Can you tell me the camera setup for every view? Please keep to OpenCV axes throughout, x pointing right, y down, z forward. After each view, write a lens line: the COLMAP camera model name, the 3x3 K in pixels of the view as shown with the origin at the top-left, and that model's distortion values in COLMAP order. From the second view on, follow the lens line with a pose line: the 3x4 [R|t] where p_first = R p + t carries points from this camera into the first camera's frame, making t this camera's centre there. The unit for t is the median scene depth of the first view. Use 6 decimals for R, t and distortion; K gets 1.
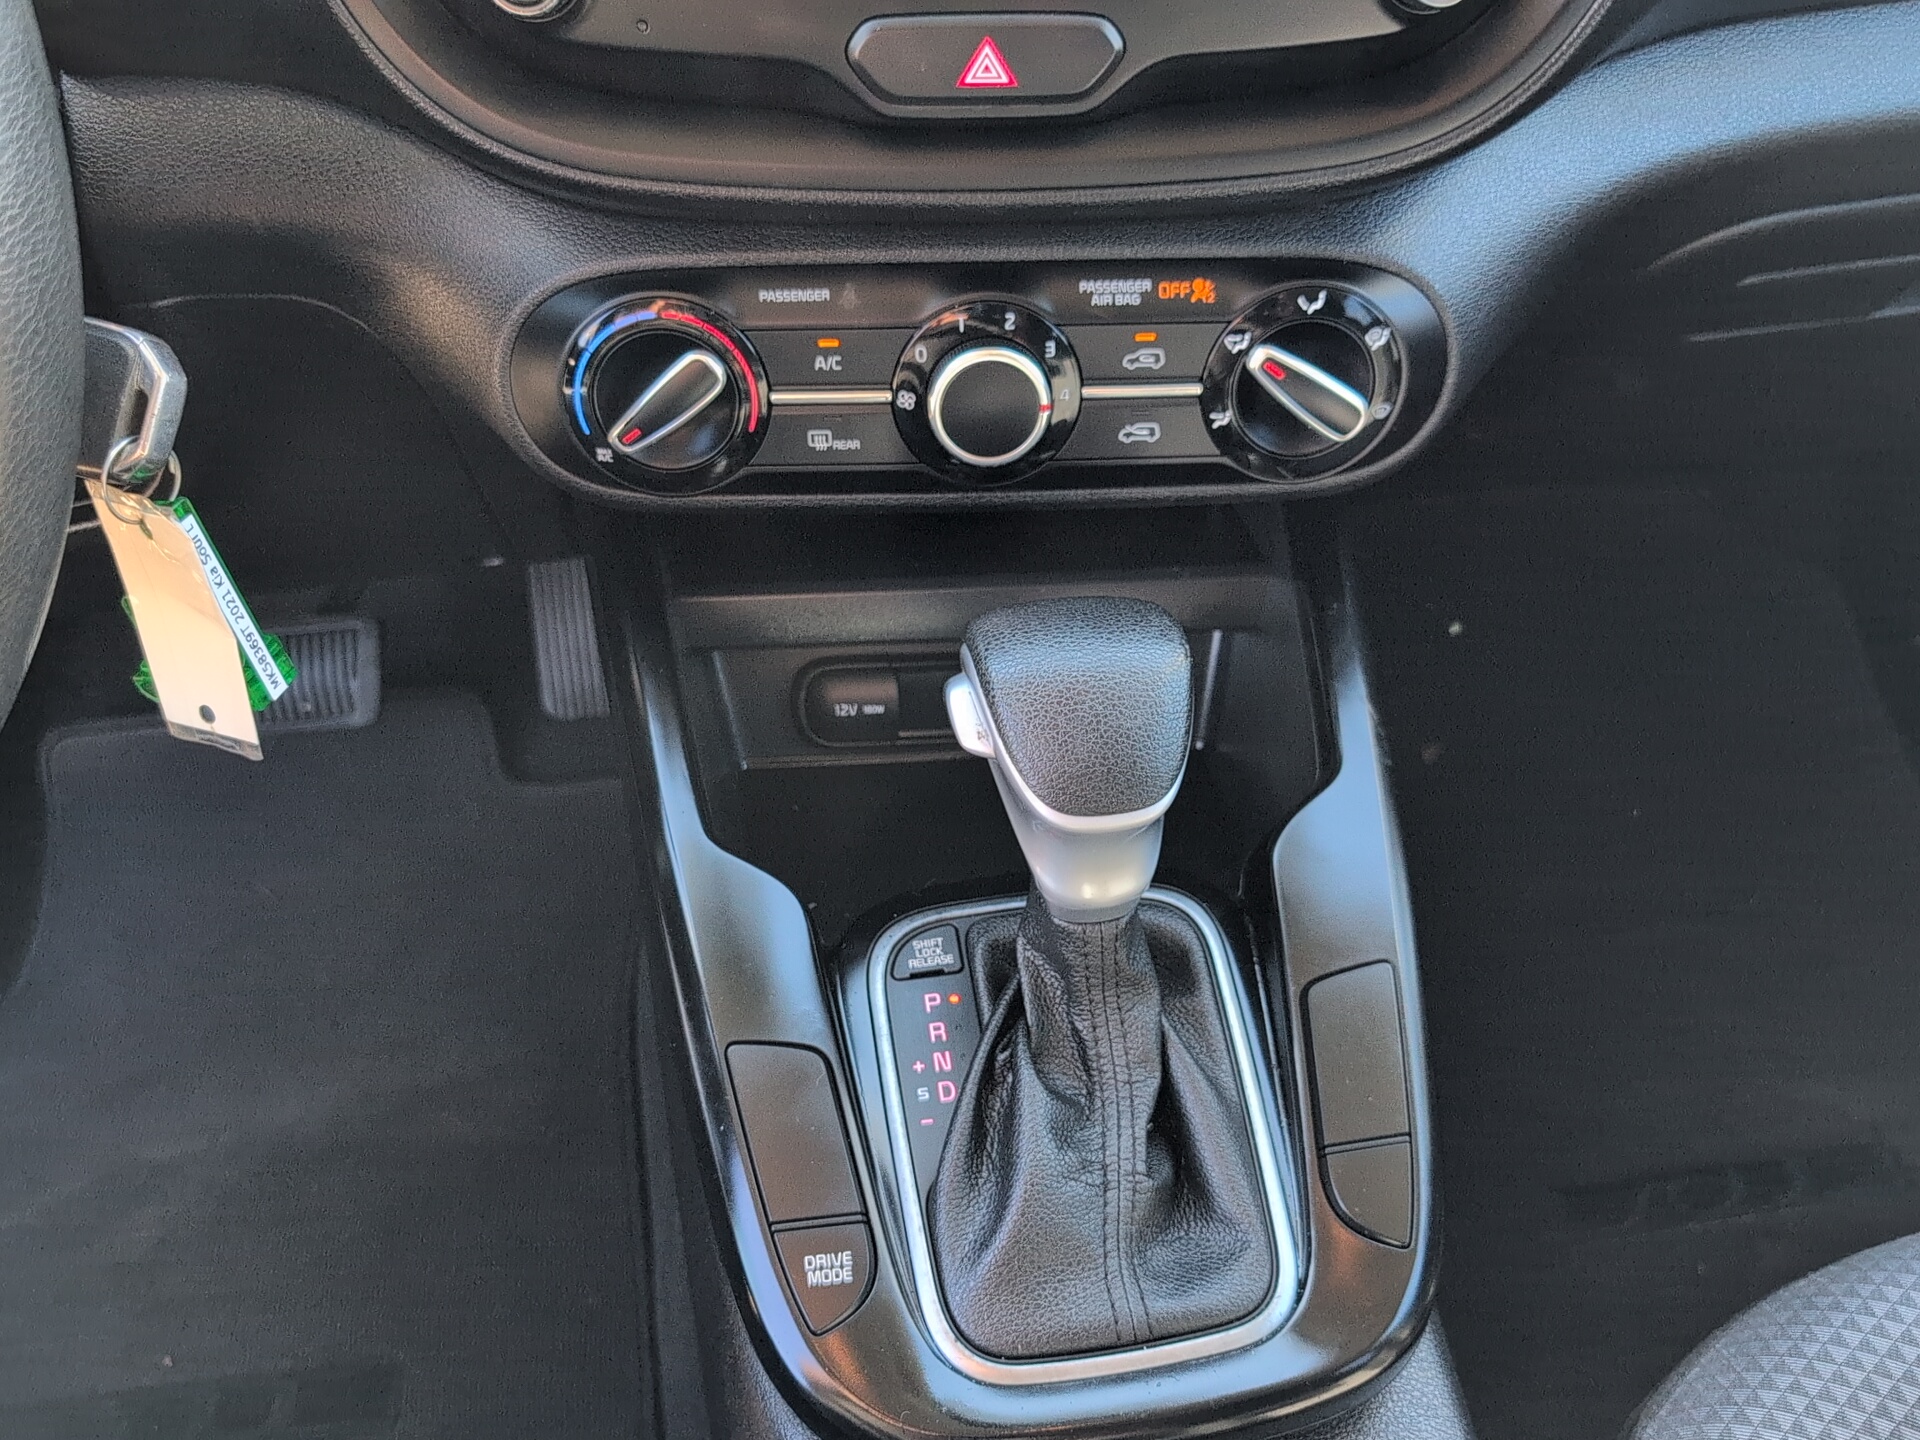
lens RADIAL K [[1604.0, 0, 960.0], [0, 1604.0, 720.0], [0, 0, 1]] dist [-0.014850, -0.006710]
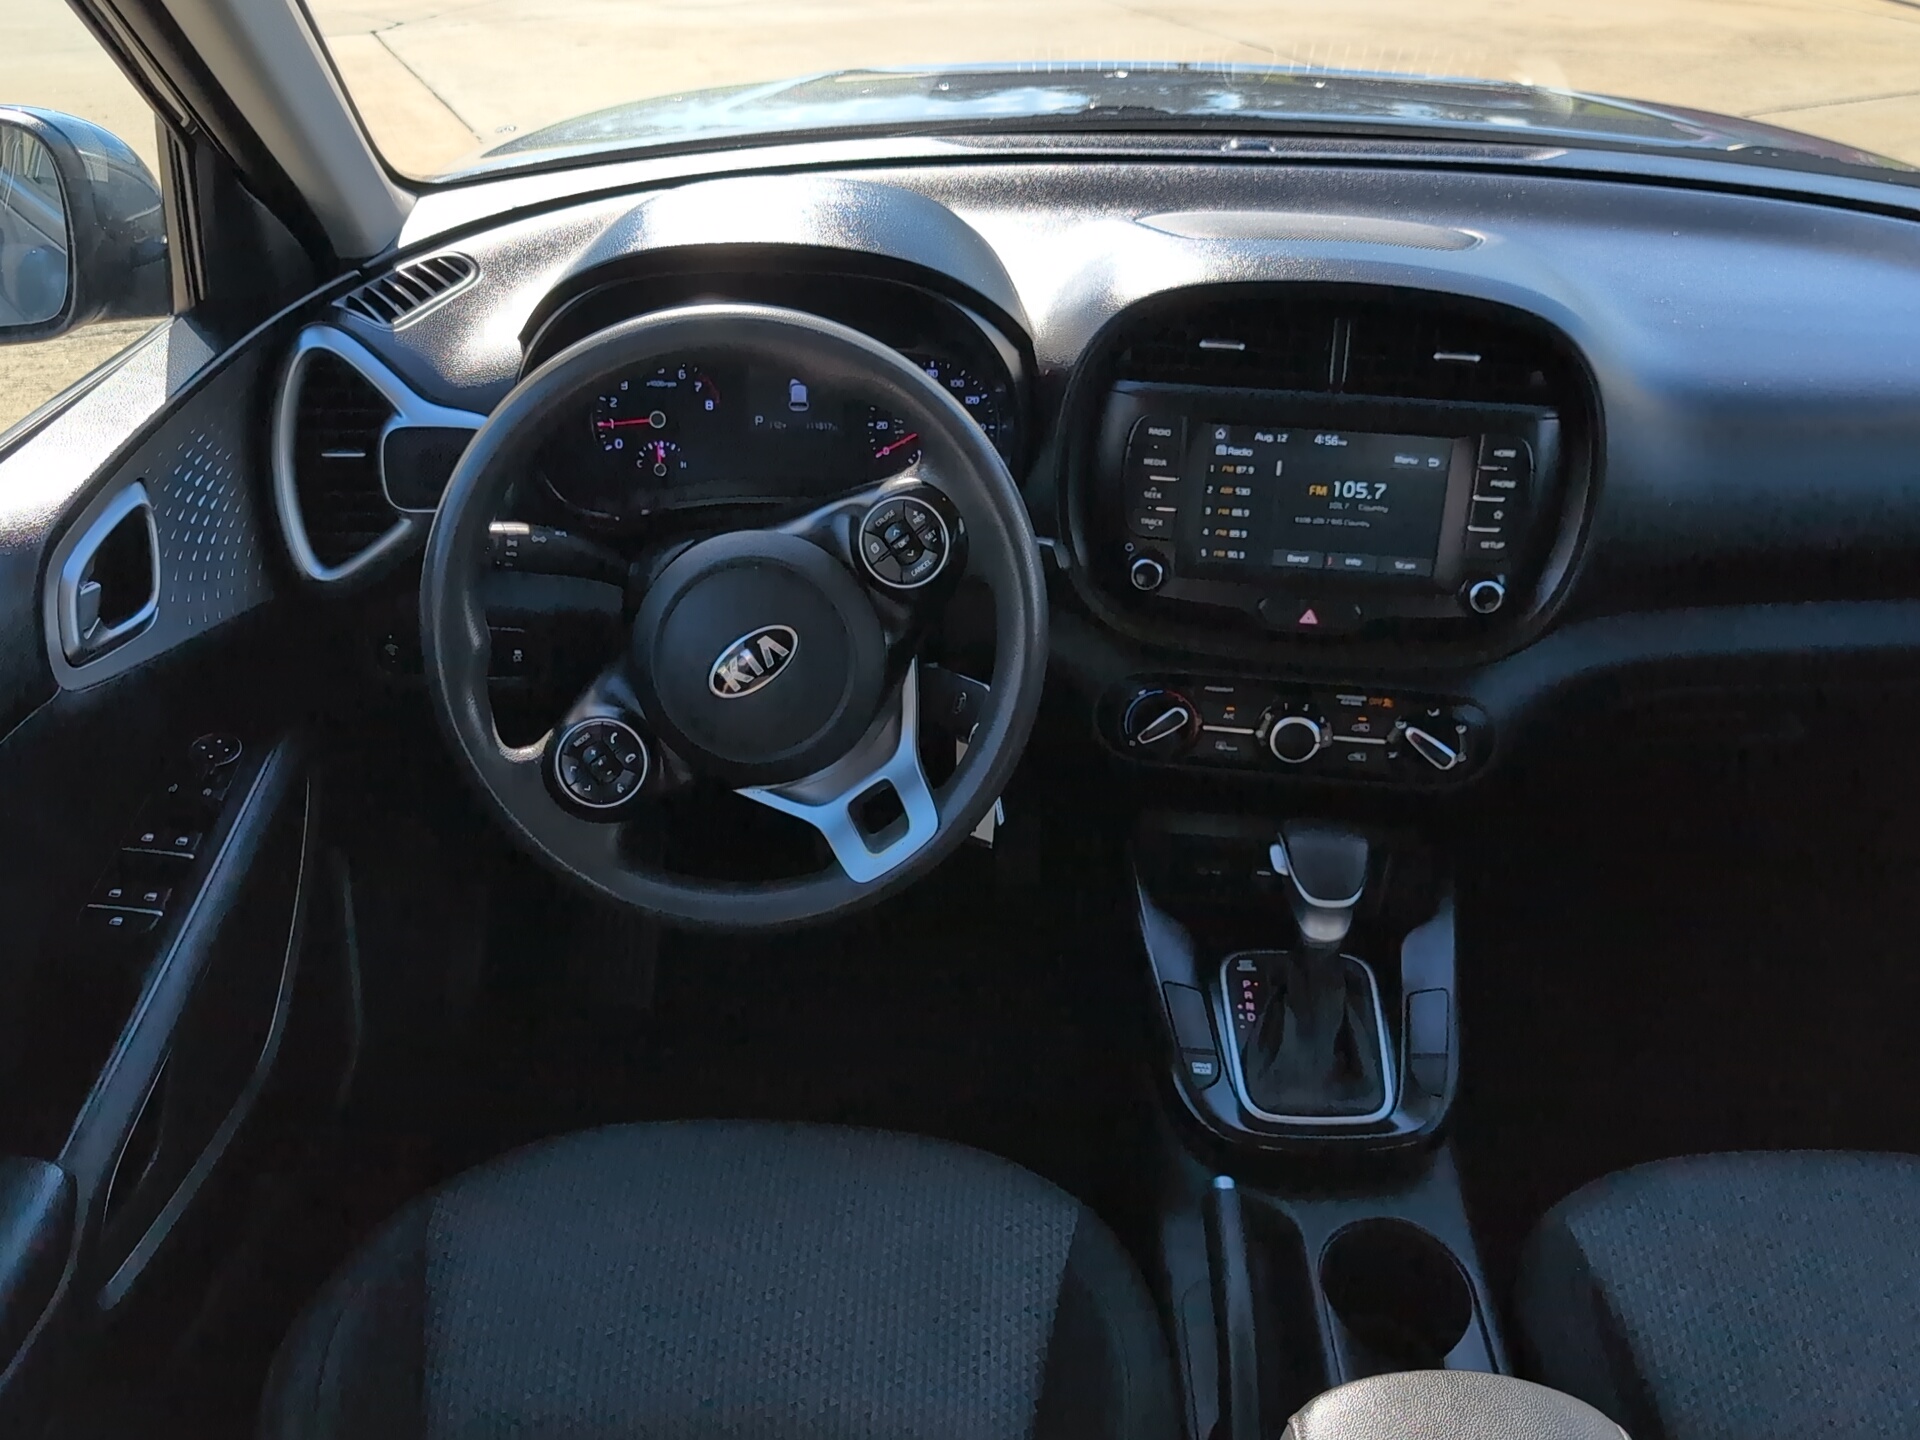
lens RADIAL K [[1643.3, 0, 960.0], [0, 1643.3, 720.0], [0, 0, 1]] dist [0.068088, -0.193492]
pose [[0.983933, 0.100788, -0.147372, -0.117432], [-0.124403, 0.979085, -0.160985, 0.243948], [0.128065, 0.176732, 0.975892, -1.534046]]
